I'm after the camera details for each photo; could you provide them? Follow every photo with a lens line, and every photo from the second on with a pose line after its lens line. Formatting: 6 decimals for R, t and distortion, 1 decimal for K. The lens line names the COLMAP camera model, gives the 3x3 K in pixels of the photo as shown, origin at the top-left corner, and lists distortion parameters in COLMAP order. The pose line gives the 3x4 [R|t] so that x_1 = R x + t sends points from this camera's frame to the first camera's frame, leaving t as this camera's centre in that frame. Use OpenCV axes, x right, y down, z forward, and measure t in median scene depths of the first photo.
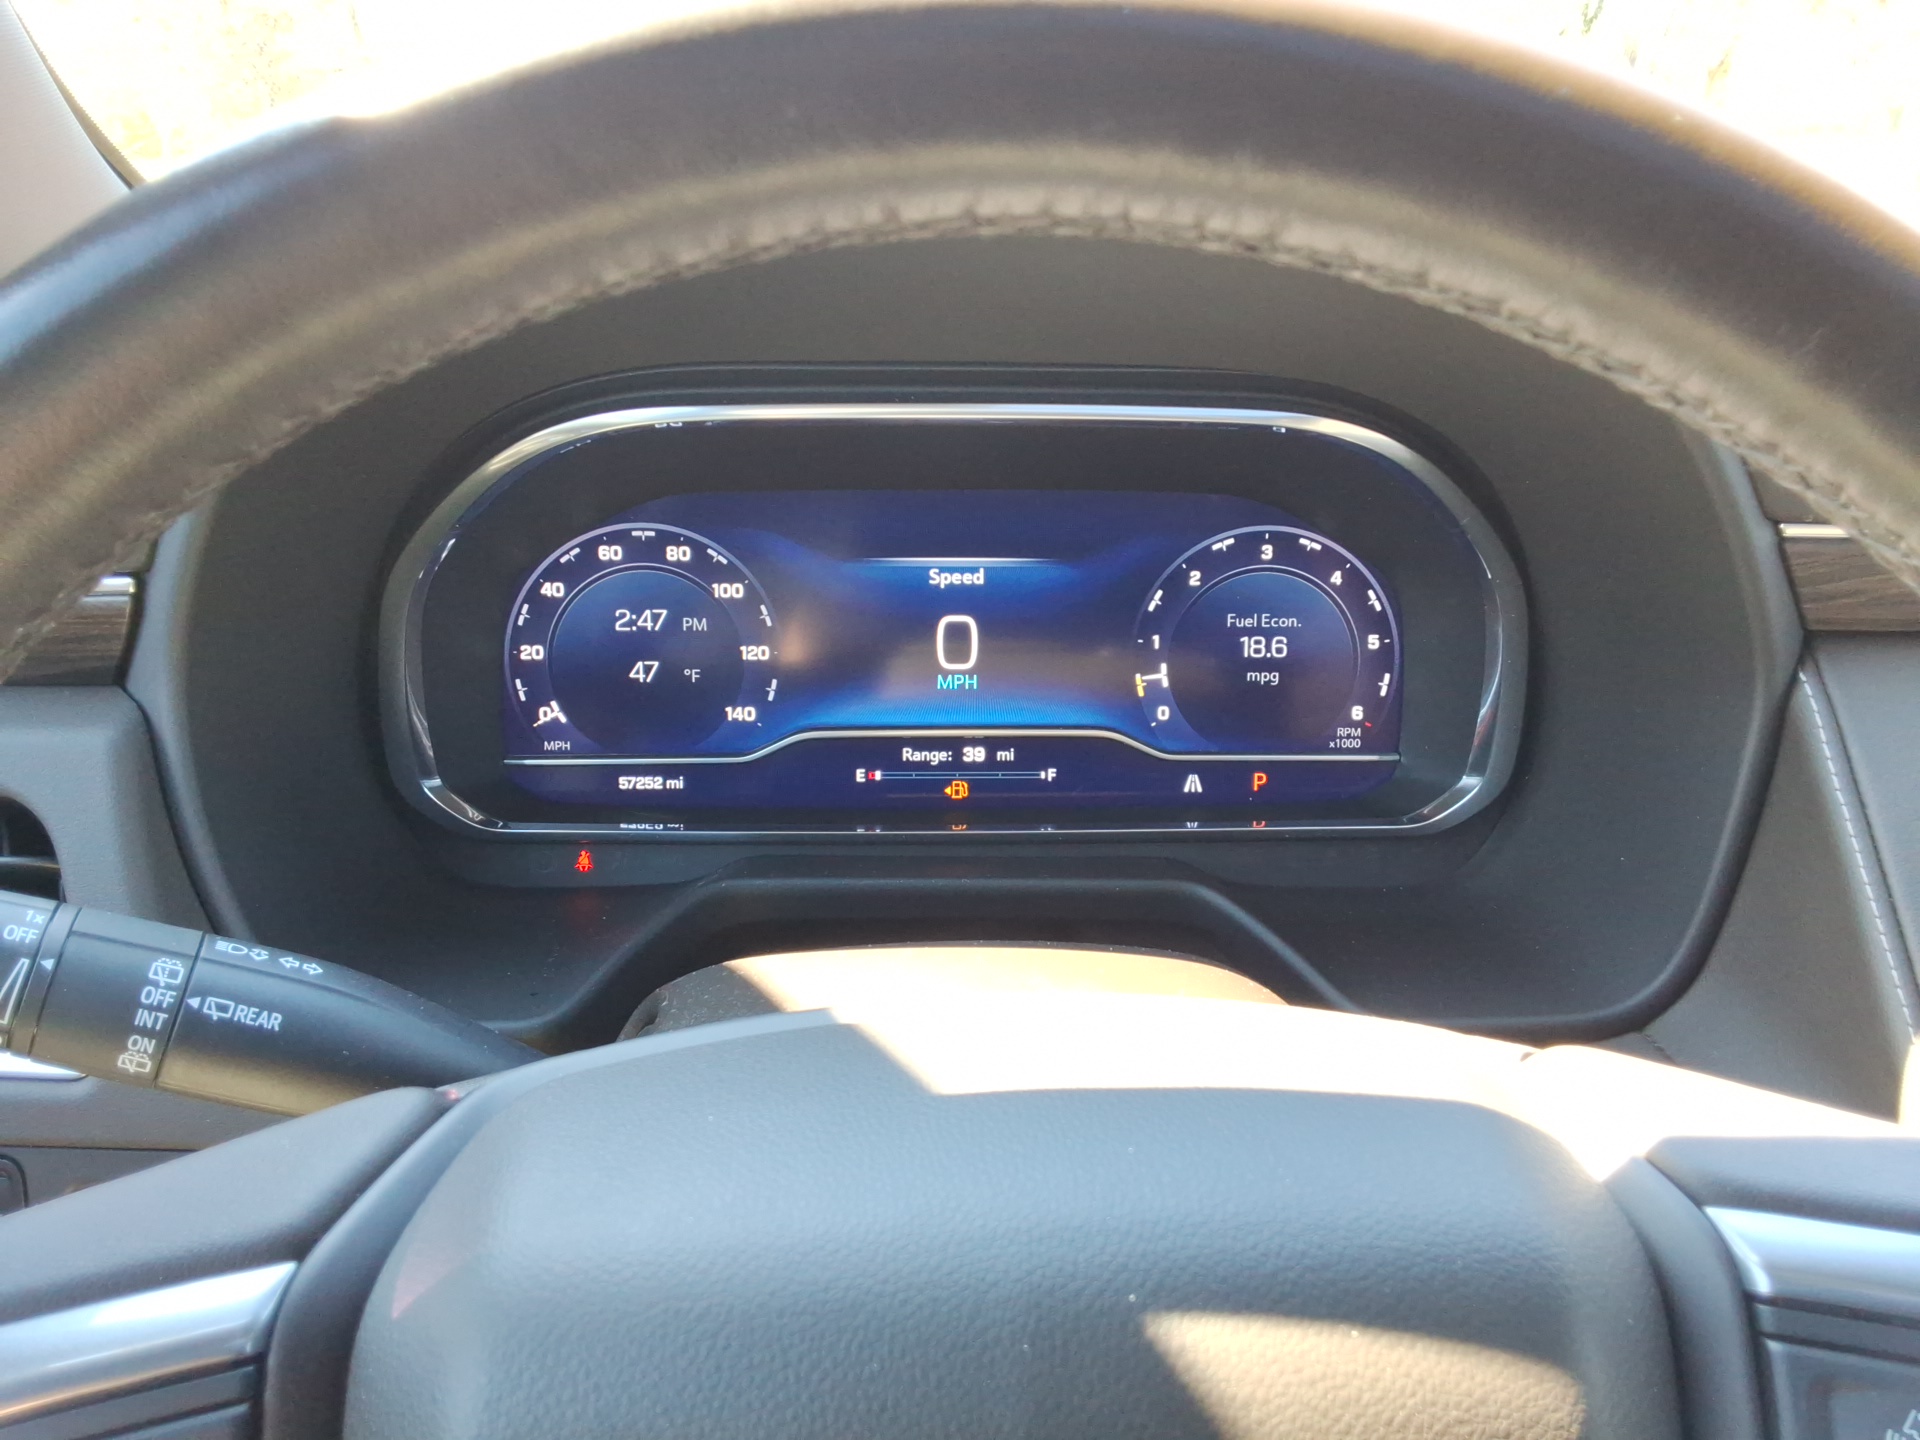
lens RADIAL K [[1538.4, 0, 977.9], [0, 1538.4, 706.8], [0, 0, 1]] dist [0.129679, -0.213231]
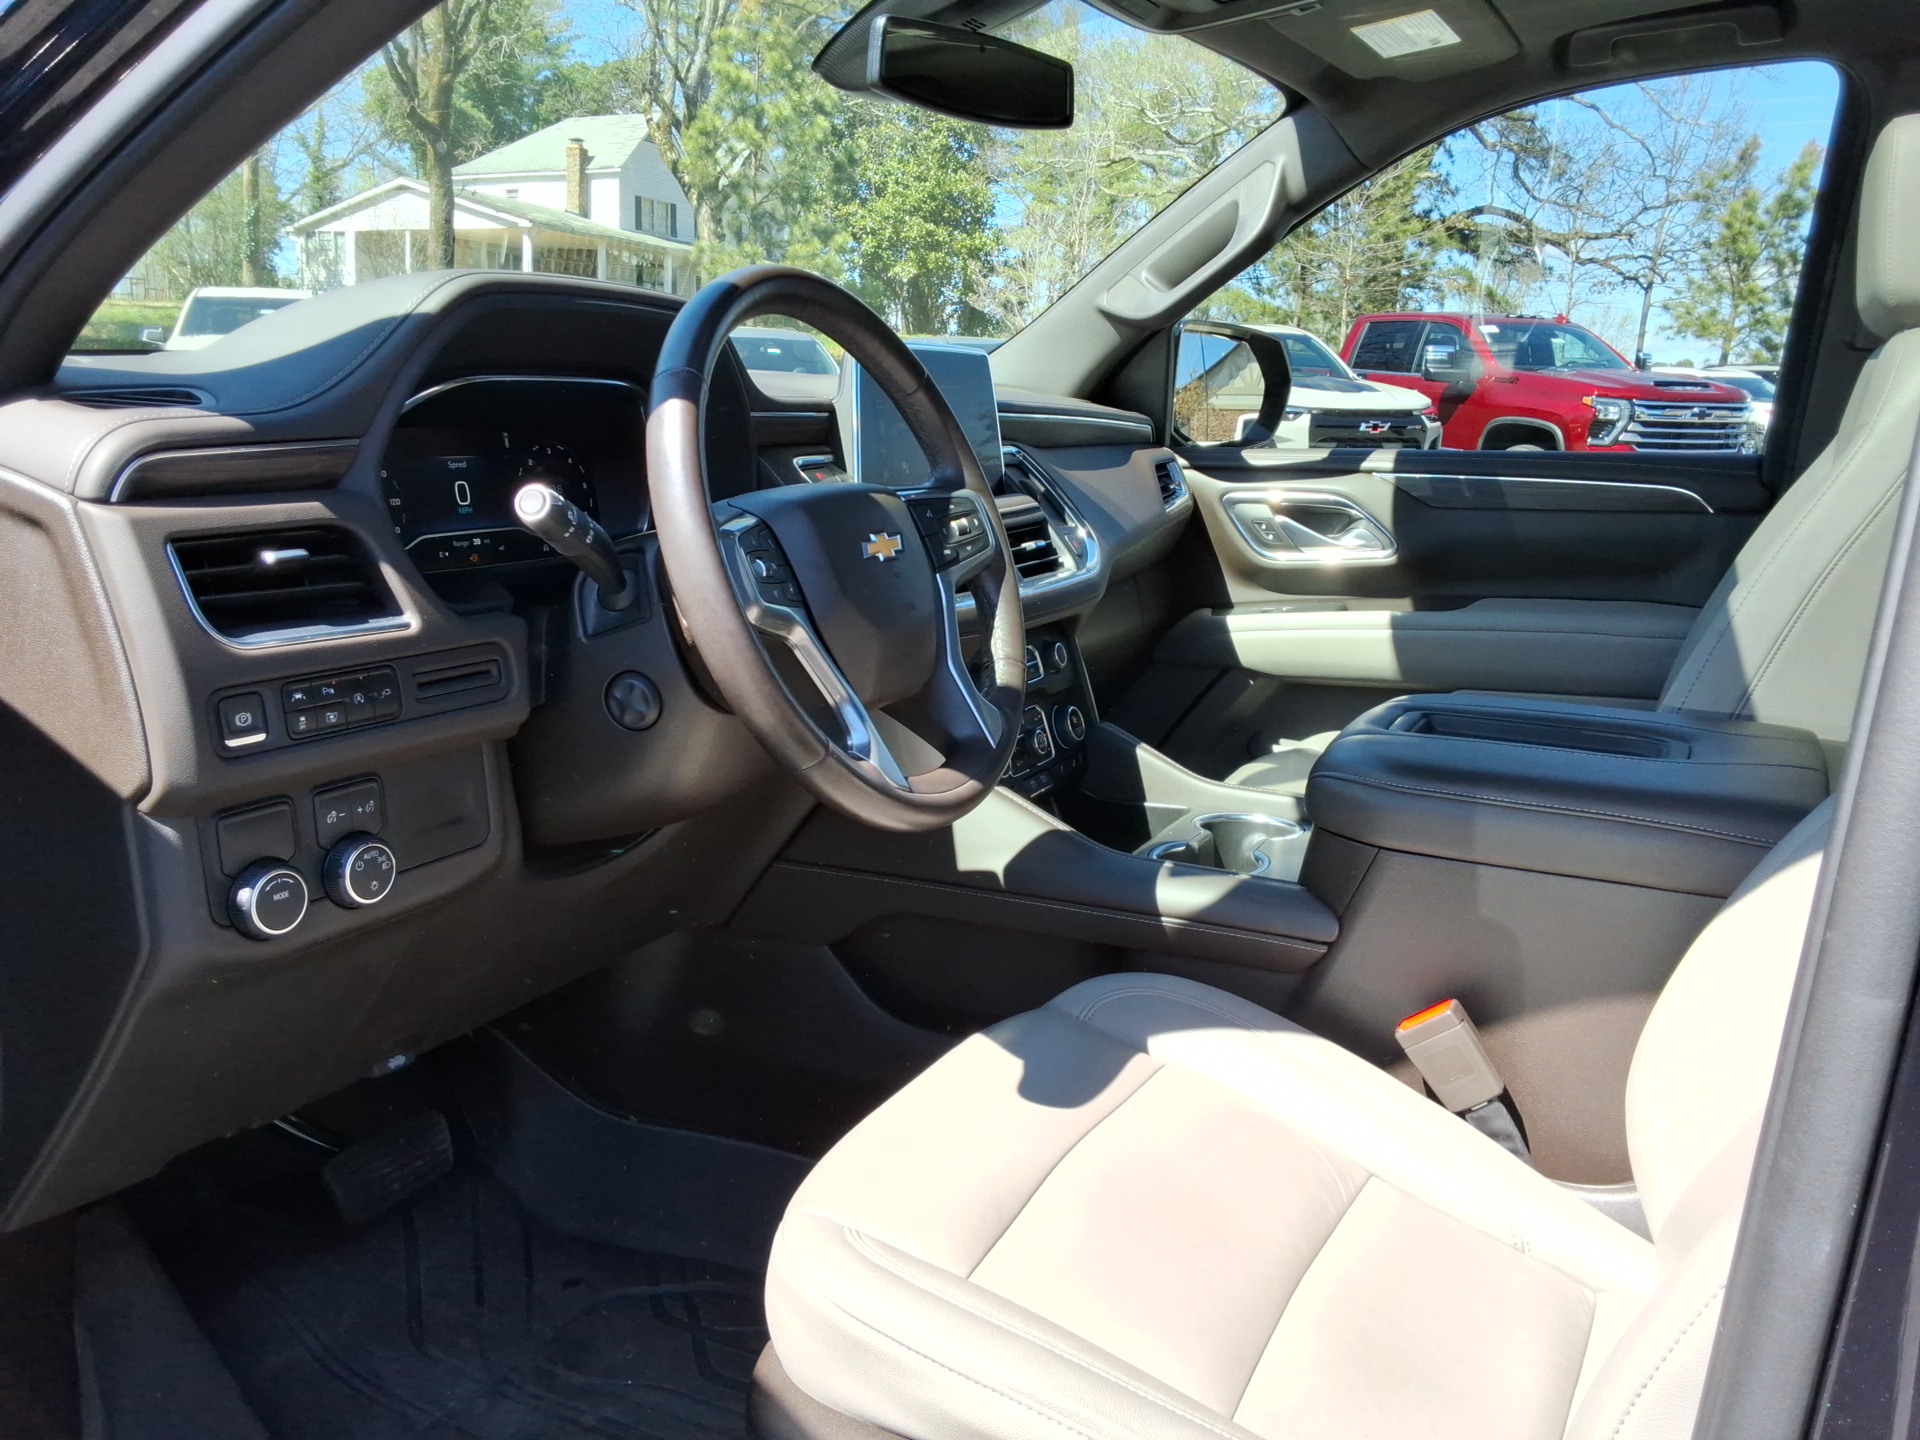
lens RADIAL K [[1538.8, 0, 955.7], [0, 1538.8, 714.8], [0, 0, 1]] dist [0.107434, -0.151765]
pose [[0.485059, -0.181001, 0.855544, -1.719776], [0.252027, 0.965768, 0.061431, 0.324494], [-0.837377, 0.185823, 0.514072, -0.760406]]
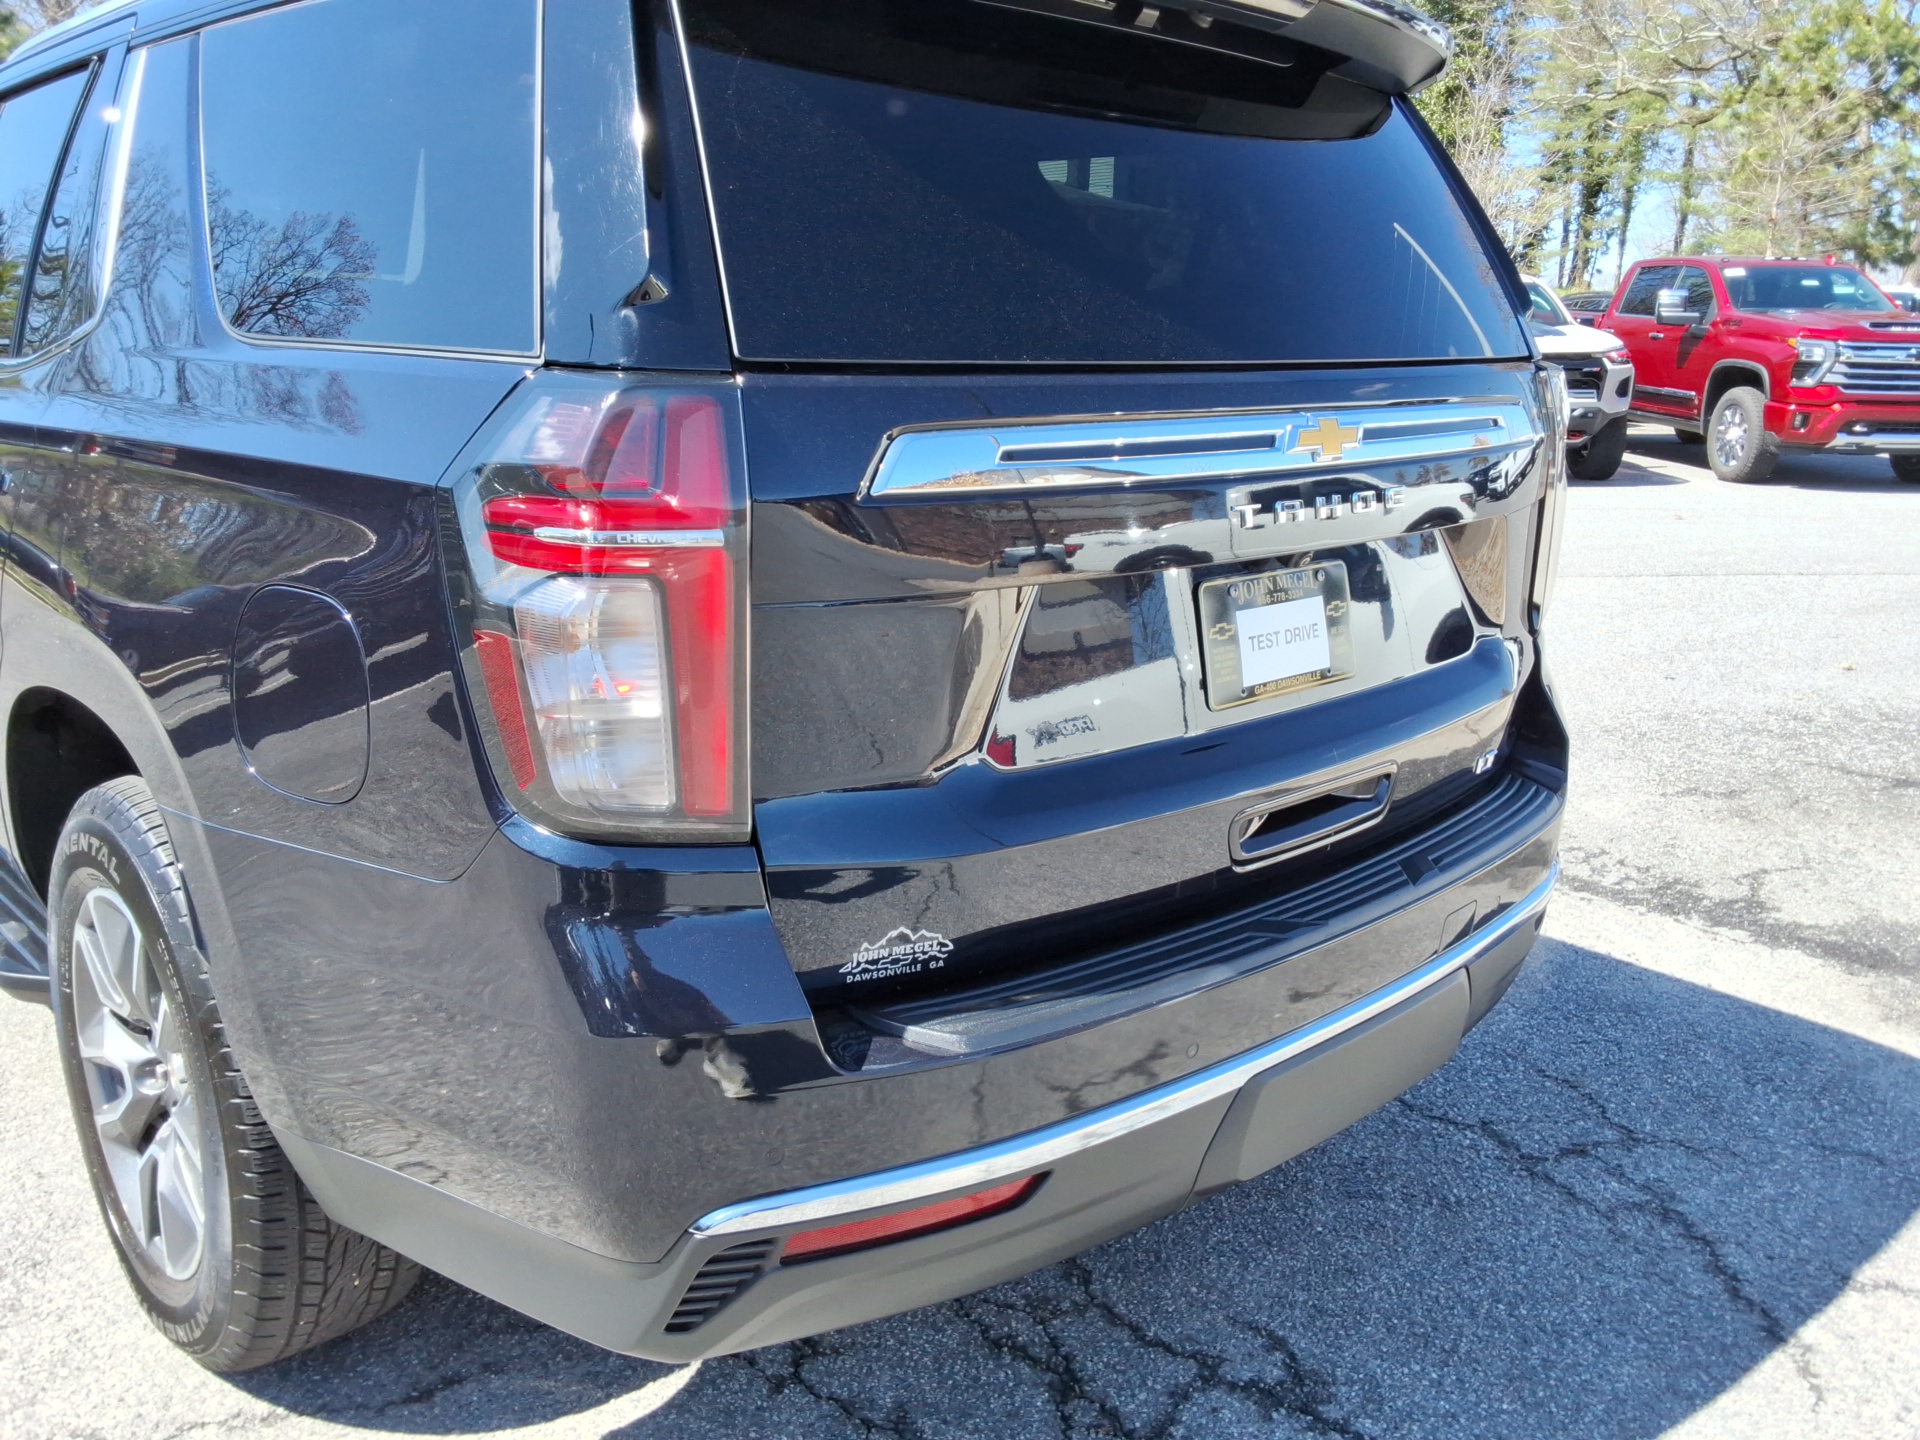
lens RADIAL K [[1550.7, 0, 978.0], [0, 1550.7, 710.1], [0, 0, 1]] dist [0.092880, -0.151182]
pose [[0.745821, -0.160386, 0.646550, -1.908393], [0.206475, 0.978441, 0.004540, 2.682319], [-0.633340, 0.130110, 0.762858, -8.048310]]
